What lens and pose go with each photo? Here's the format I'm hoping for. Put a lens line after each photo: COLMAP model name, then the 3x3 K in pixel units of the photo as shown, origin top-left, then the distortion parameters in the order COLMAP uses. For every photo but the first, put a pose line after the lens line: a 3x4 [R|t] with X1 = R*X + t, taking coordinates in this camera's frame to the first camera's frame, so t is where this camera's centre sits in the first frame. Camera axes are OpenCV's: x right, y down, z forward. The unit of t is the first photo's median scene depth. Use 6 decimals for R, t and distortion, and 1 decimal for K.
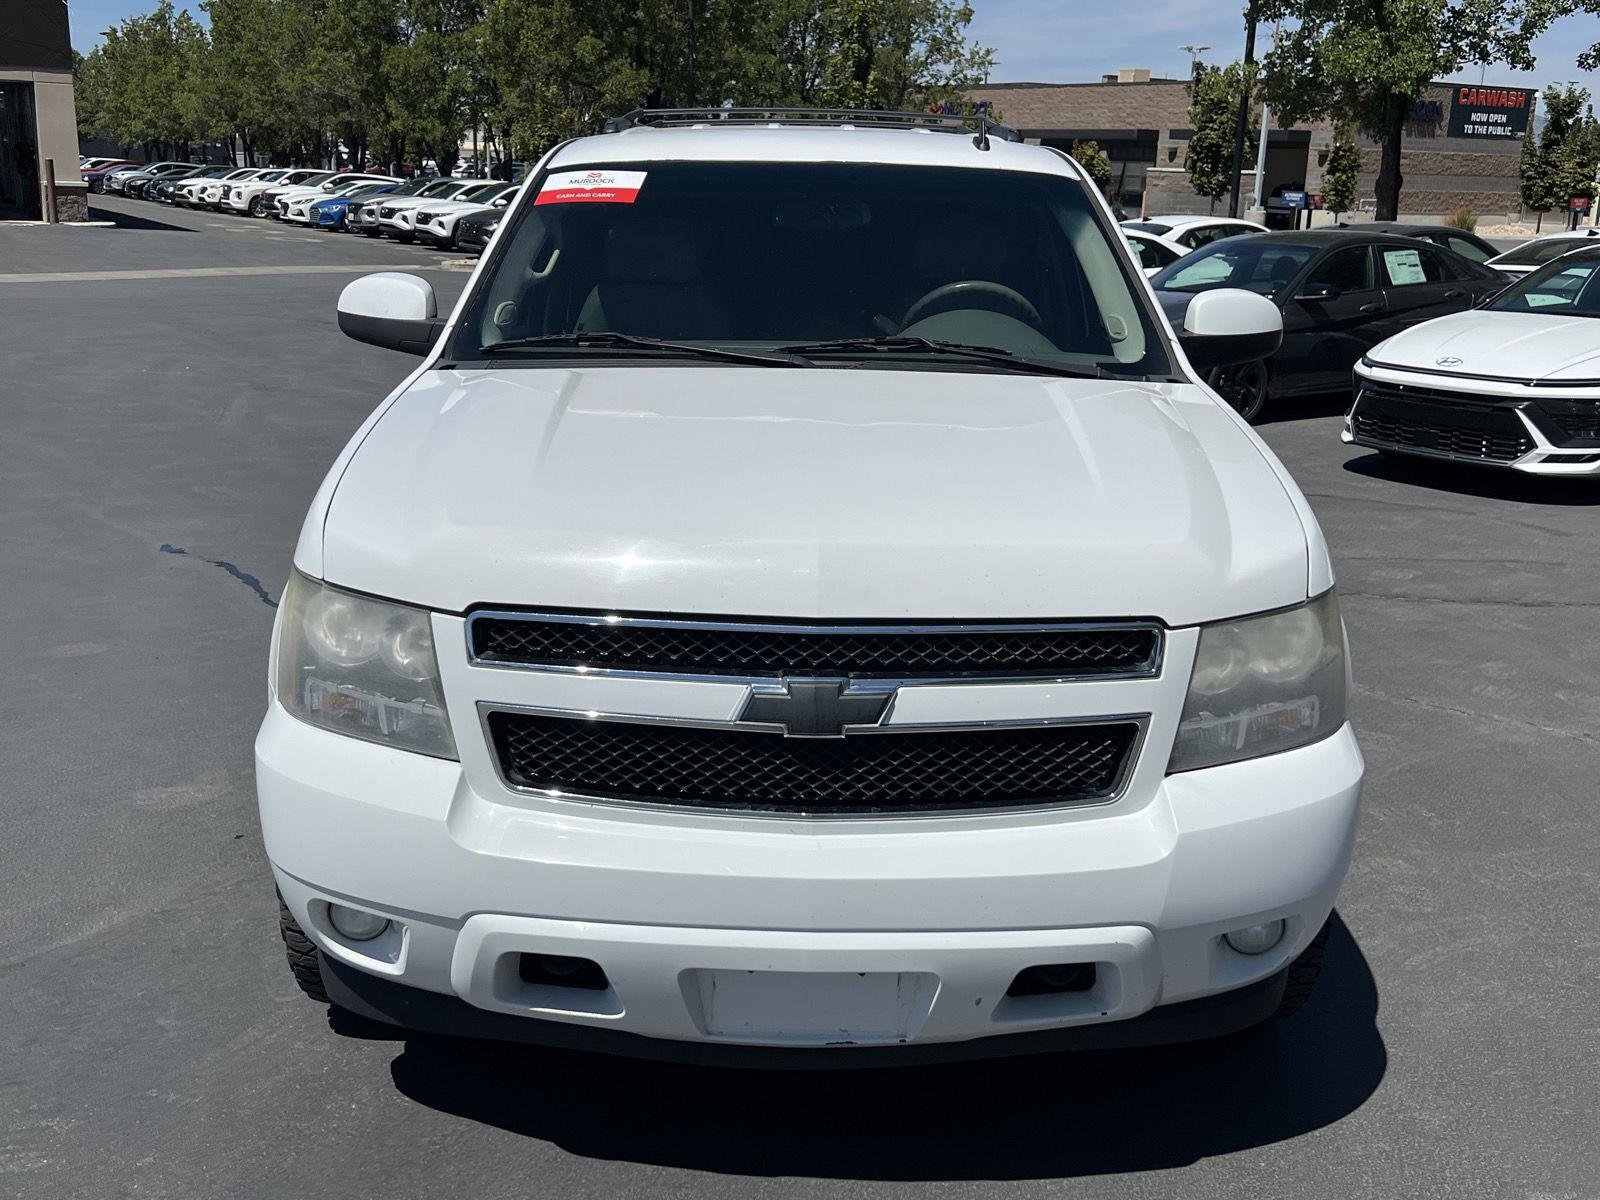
lens RADIAL K [[1623.8, 0, 794.8], [0, 1623.8, 593.2], [0, 0, 1]] dist [0.023968, 0.000000]
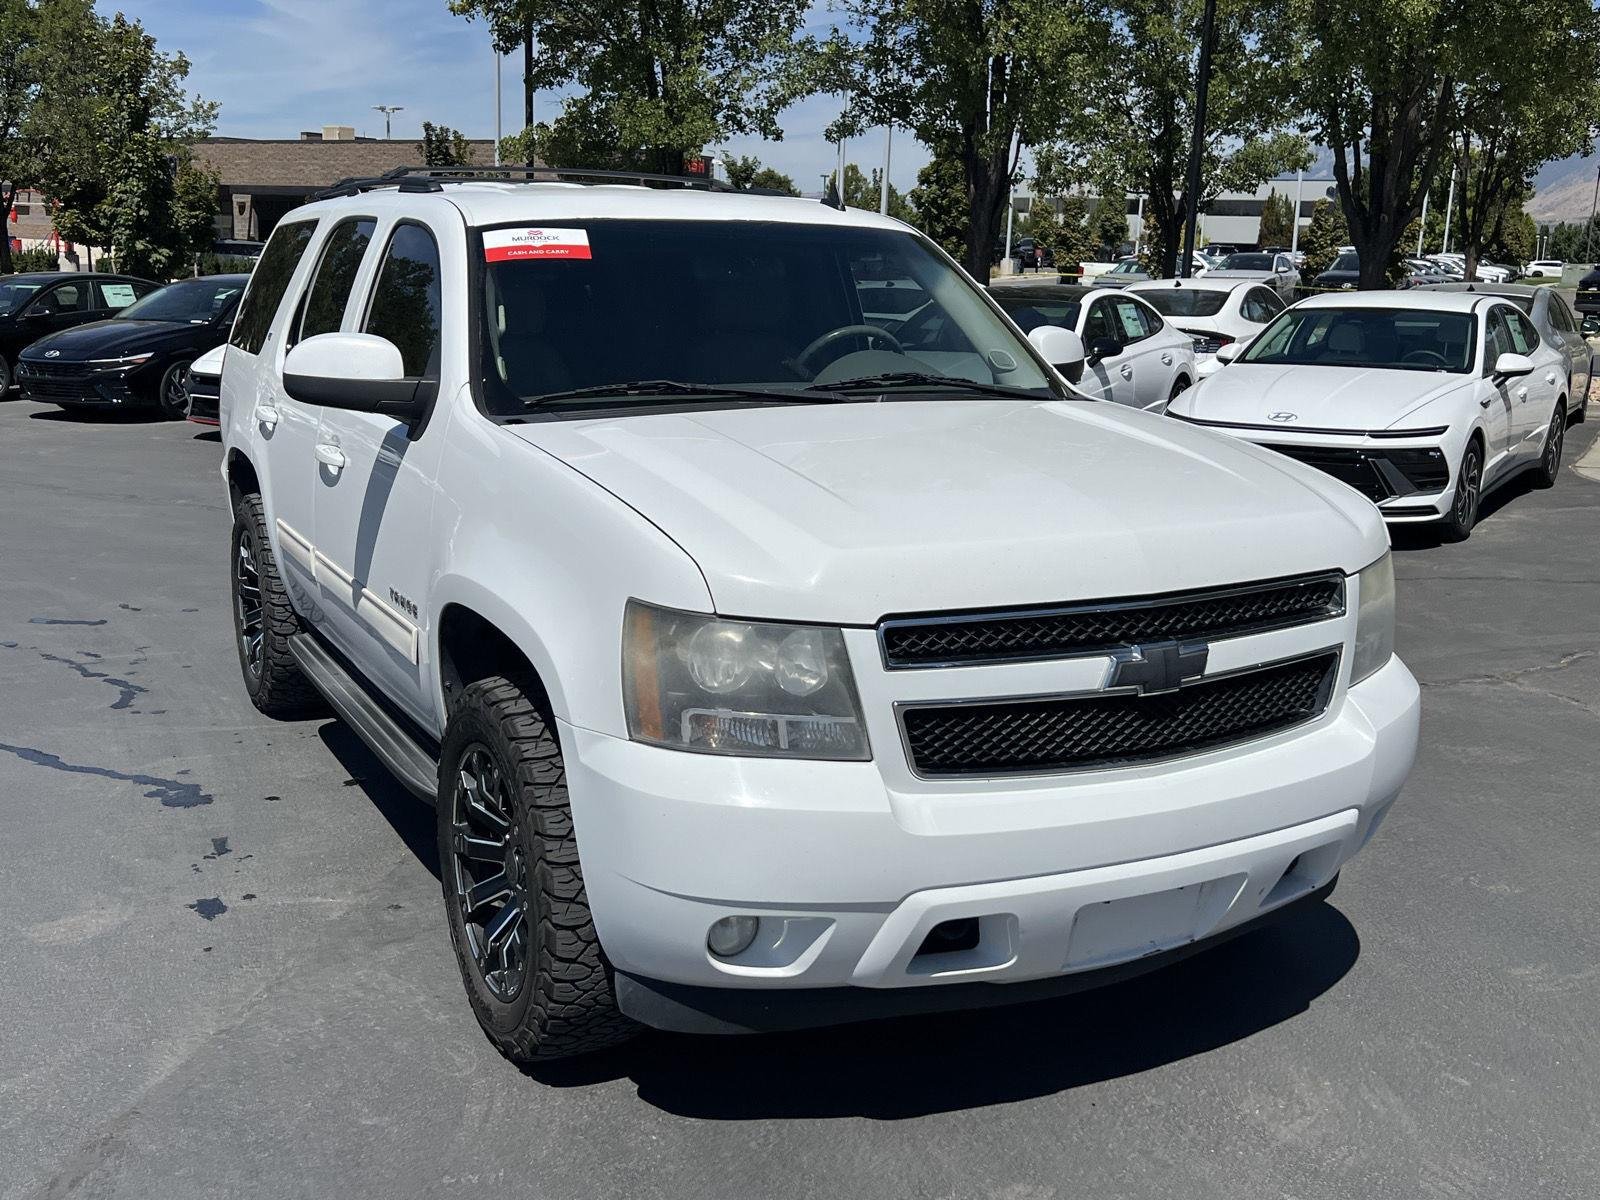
lens RADIAL K [[1623.8, 0, 784.8], [0, 1623.8, 595.1], [0, 0, 1]] dist [0.023968, 0.000000]
pose [[0.889466, -0.103453, 0.445138, -0.521628], [0.117699, 0.993040, -0.004395, -0.007349], [-0.441585, 0.056302, 0.895451, 0.025587]]
